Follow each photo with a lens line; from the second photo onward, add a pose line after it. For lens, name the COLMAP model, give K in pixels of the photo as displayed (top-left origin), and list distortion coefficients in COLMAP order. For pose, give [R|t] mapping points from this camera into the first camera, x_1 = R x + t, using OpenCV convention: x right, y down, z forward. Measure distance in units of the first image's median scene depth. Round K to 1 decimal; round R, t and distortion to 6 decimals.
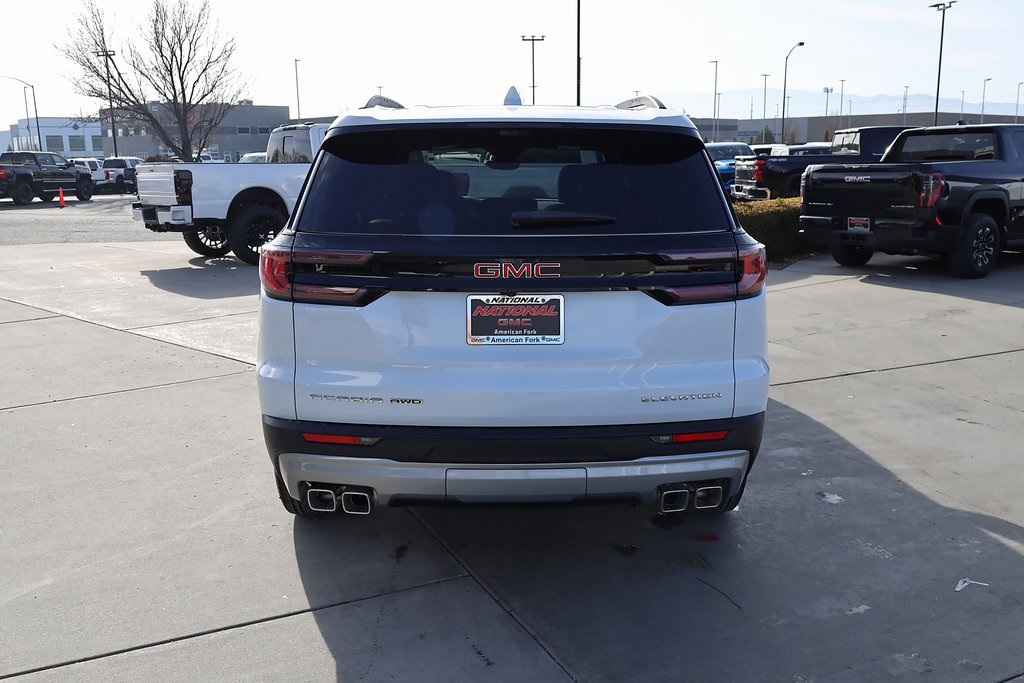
lens RADIAL K [[940.2, 0, 512.0], [0, 940.2, 341.5], [0, 0, 1]] dist [-0.003308, -0.012324]
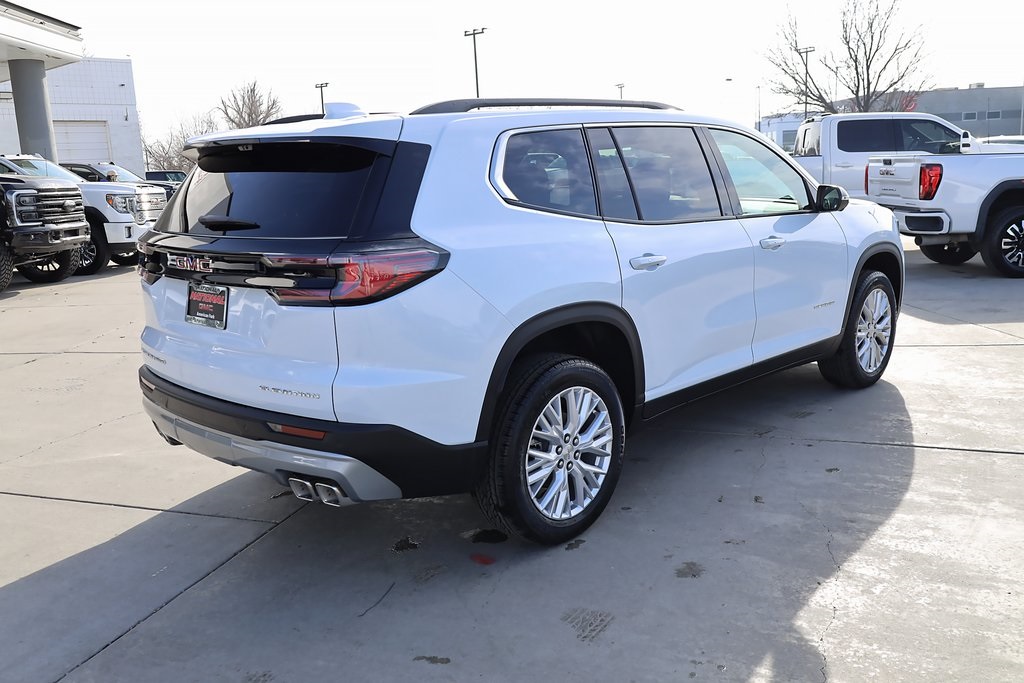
lens RADIAL K [[940.2, 0, 512.0], [0, 940.2, 341.5], [0, 0, 1]] dist [-0.003308, -0.012324]
pose [[0.688173, 0.116197, -0.716182, 0.710513], [-0.108051, 0.992498, 0.057203, -0.055072], [0.717456, 0.038019, 0.695566, 0.279339]]
